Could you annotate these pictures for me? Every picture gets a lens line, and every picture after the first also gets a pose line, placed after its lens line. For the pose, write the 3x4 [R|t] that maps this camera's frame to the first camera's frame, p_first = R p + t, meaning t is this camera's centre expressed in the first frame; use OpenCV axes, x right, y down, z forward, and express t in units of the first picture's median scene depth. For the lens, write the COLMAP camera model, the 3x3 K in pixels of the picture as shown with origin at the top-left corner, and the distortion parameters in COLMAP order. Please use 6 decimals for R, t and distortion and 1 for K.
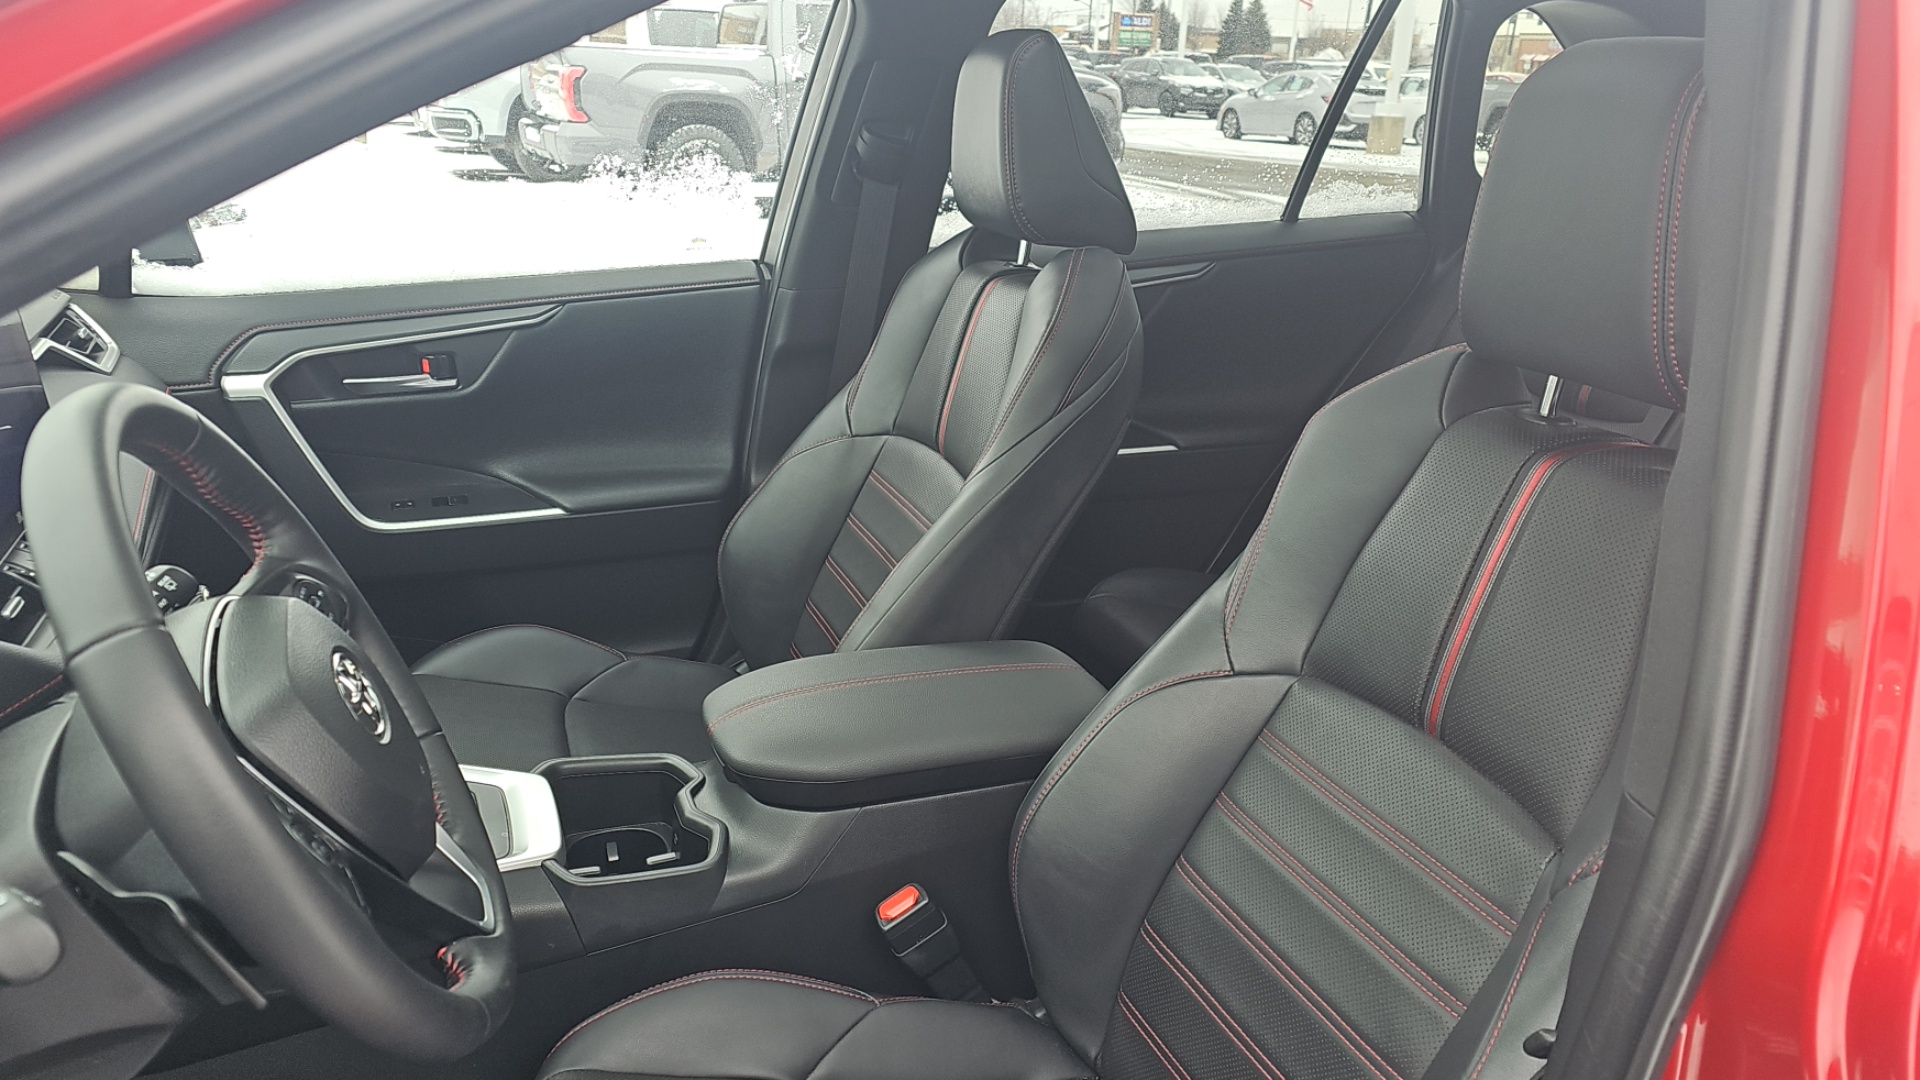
lens RADIAL K [[1360.8, 0, 960.0], [0, 1360.8, 540.0], [0, 0, 1]] dist [0.083382, -0.087156]
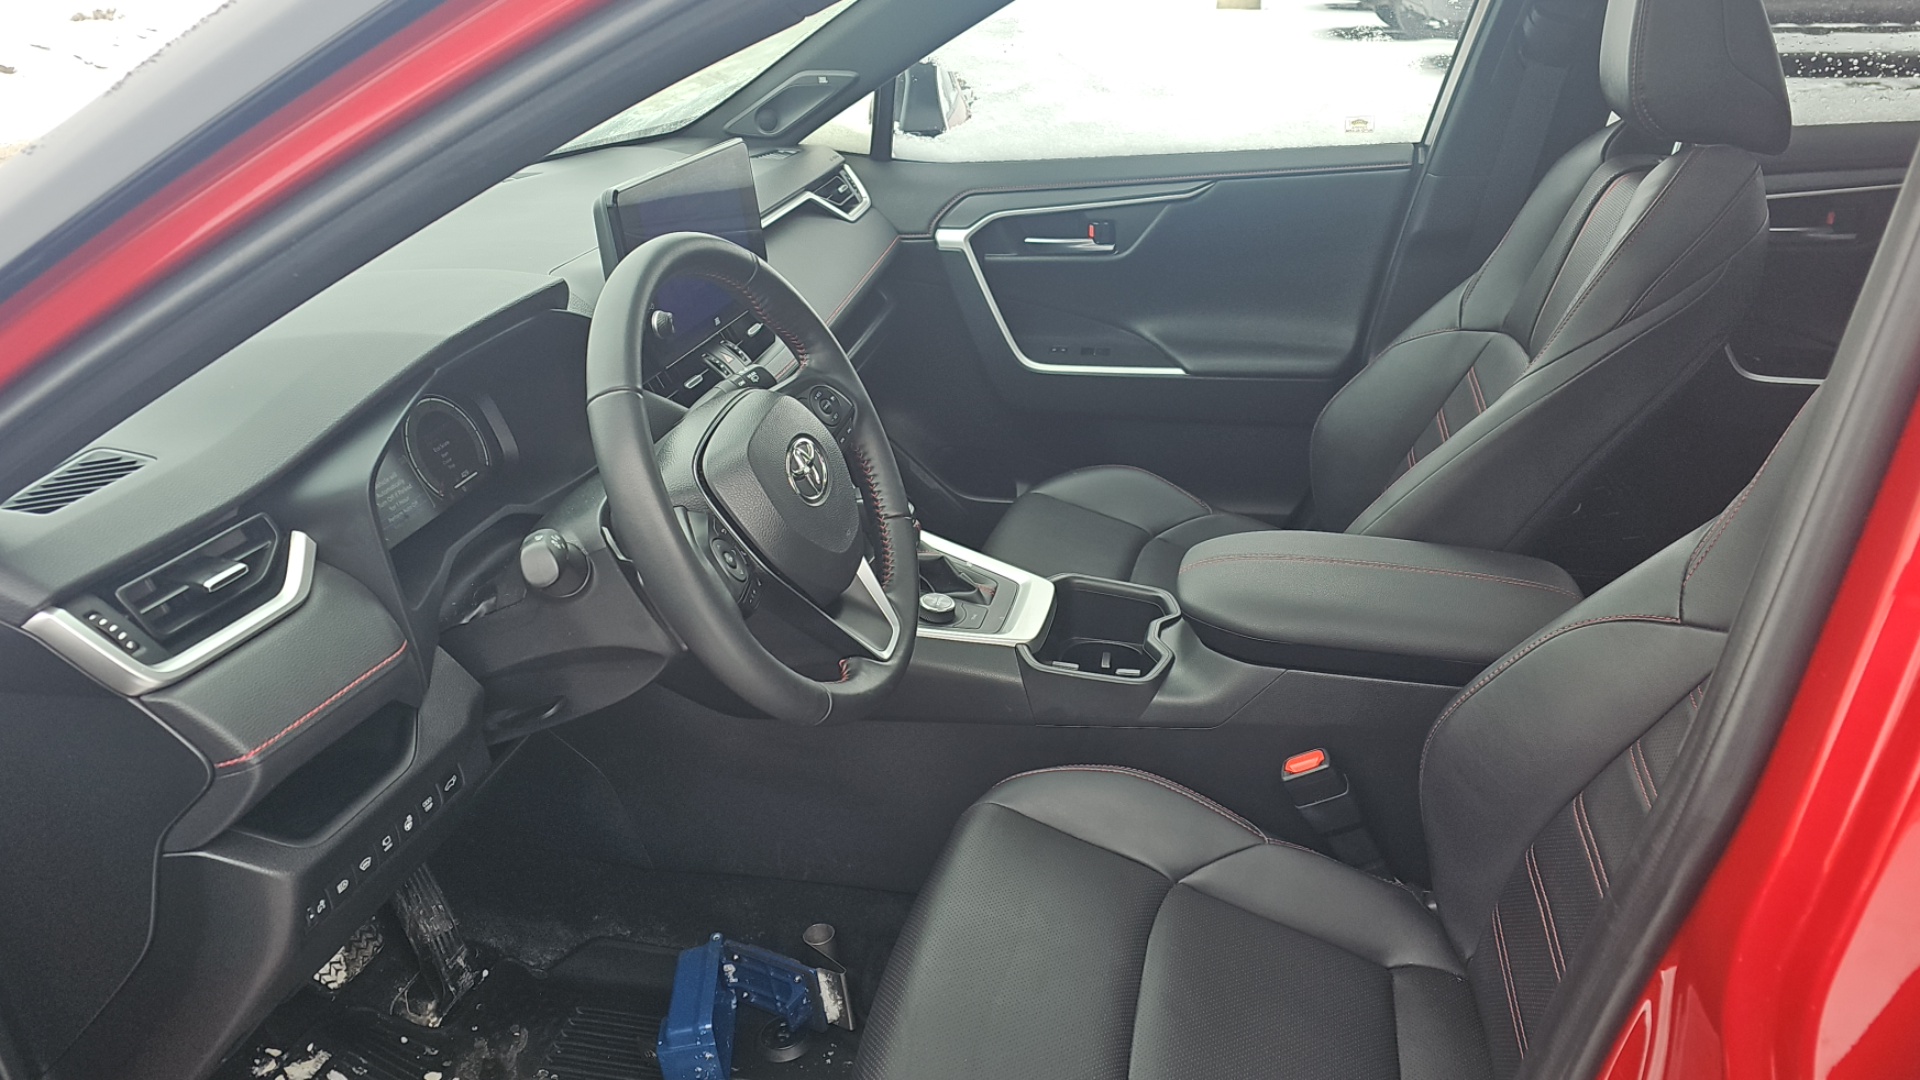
lens RADIAL K [[1347.7, 0, 944.6], [0, 1347.7, 541.2], [0, 0, 1]] dist [0.075663, -0.065692]
pose [[0.836433, 0.189305, -0.514337, 0.149798], [-0.139307, 0.981067, 0.134543, -0.007682], [0.530069, -0.040885, 0.846968, -0.037633]]
